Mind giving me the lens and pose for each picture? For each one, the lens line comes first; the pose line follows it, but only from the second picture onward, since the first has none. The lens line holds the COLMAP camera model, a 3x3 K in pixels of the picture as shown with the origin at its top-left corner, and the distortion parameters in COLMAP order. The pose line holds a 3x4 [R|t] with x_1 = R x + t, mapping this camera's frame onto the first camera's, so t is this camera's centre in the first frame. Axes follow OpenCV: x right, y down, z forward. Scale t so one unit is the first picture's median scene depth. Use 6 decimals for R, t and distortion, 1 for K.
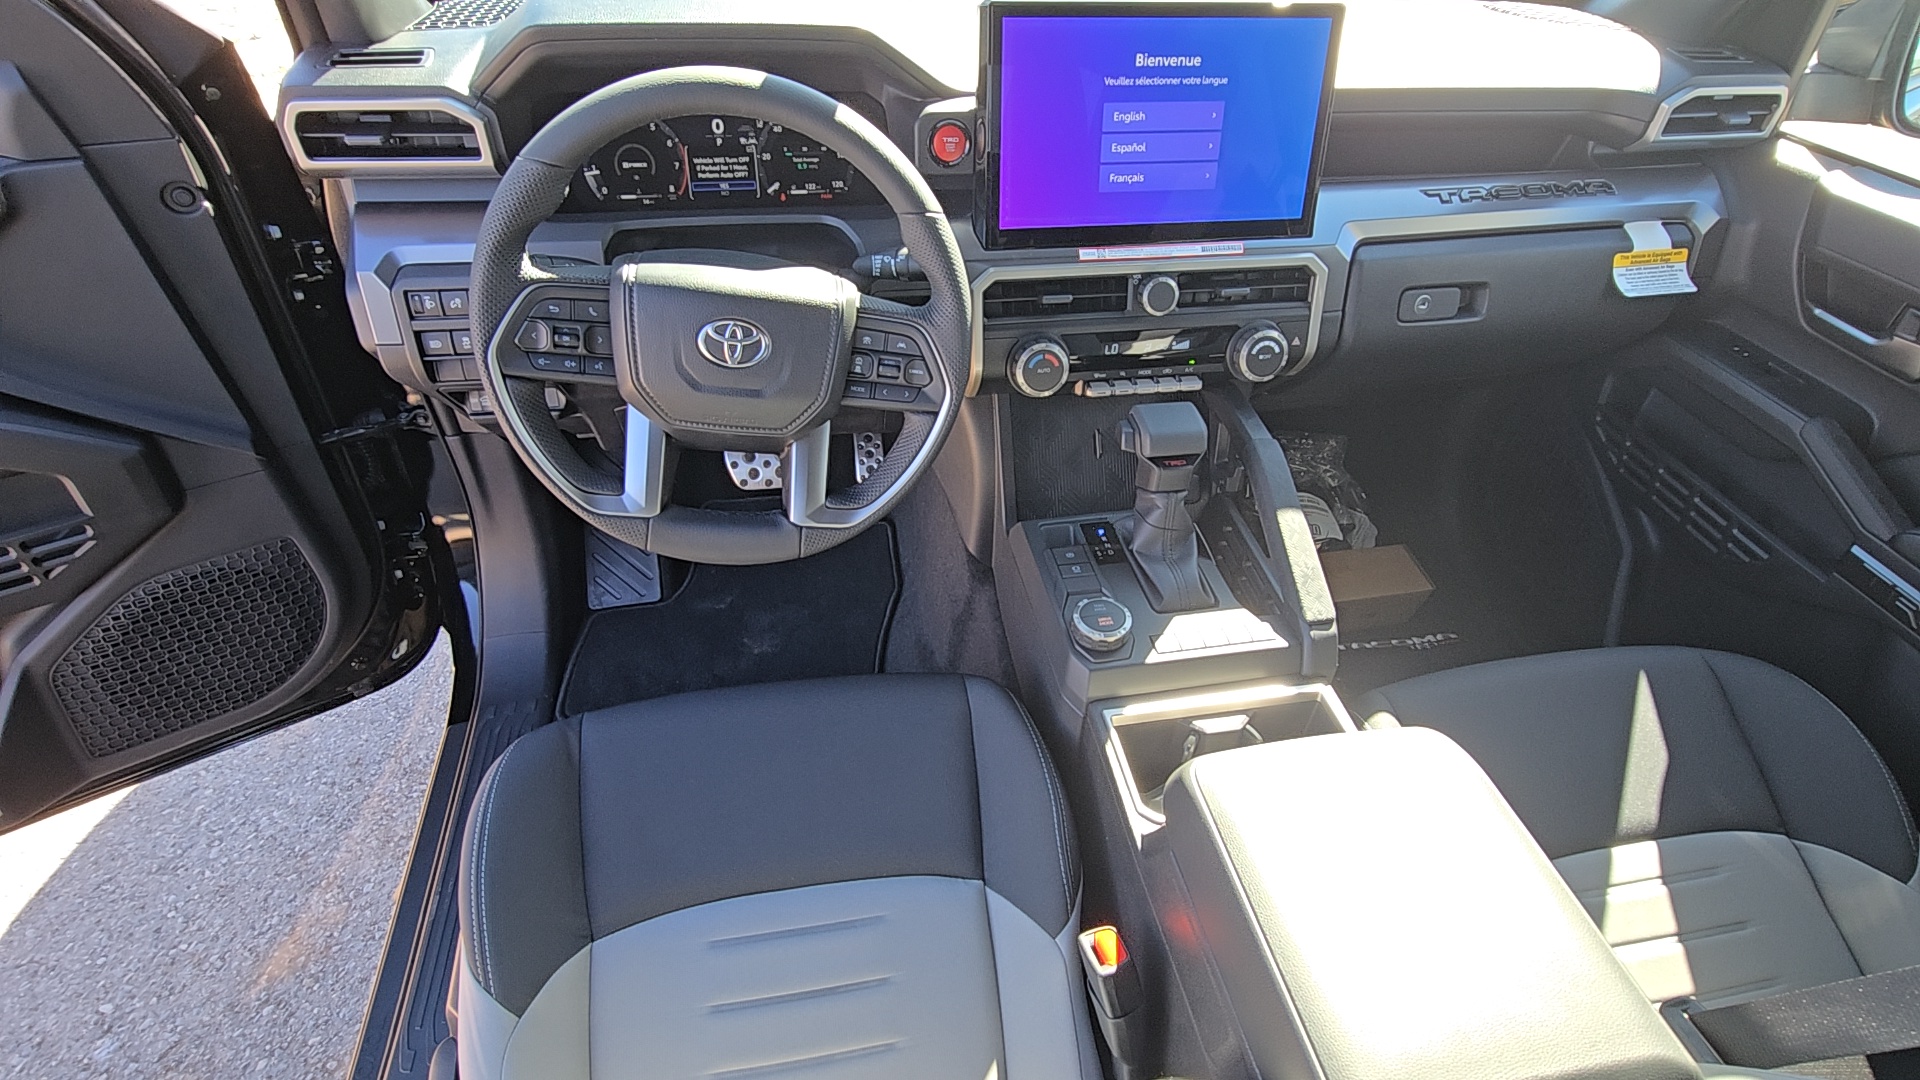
lens RADIAL K [[943.1, 0, 960.0], [0, 943.1, 540.0], [0, 0, 1]] dist [-0.000309, 0.000494]
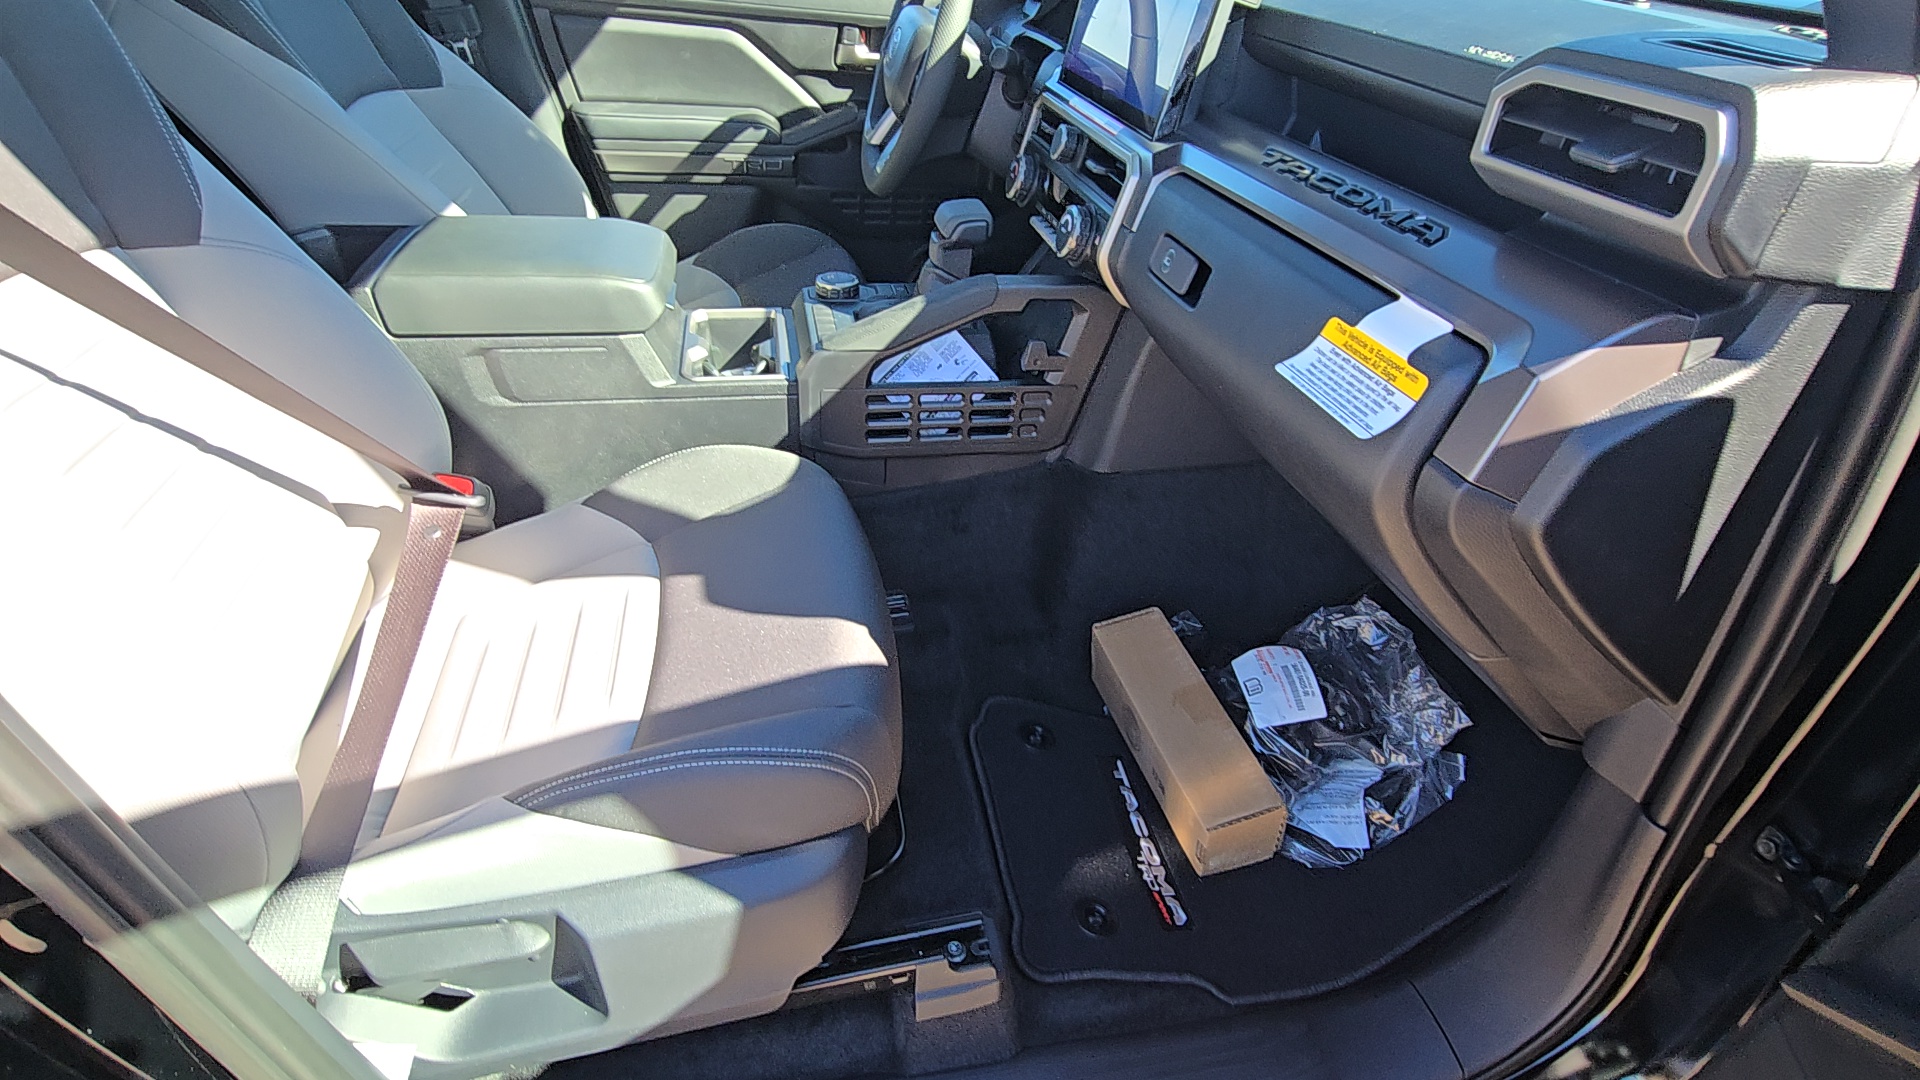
lens RADIAL K [[975.7, 0, 960.0], [0, 975.7, 540.0], [0, 0, 1]] dist [0.000178, 0.000414]
pose [[0.019151, 0.530509, -0.847463, 1.416613], [-0.676999, 0.630618, 0.379466, -0.313003], [0.735735, 0.566464, 0.371231, 0.729506]]
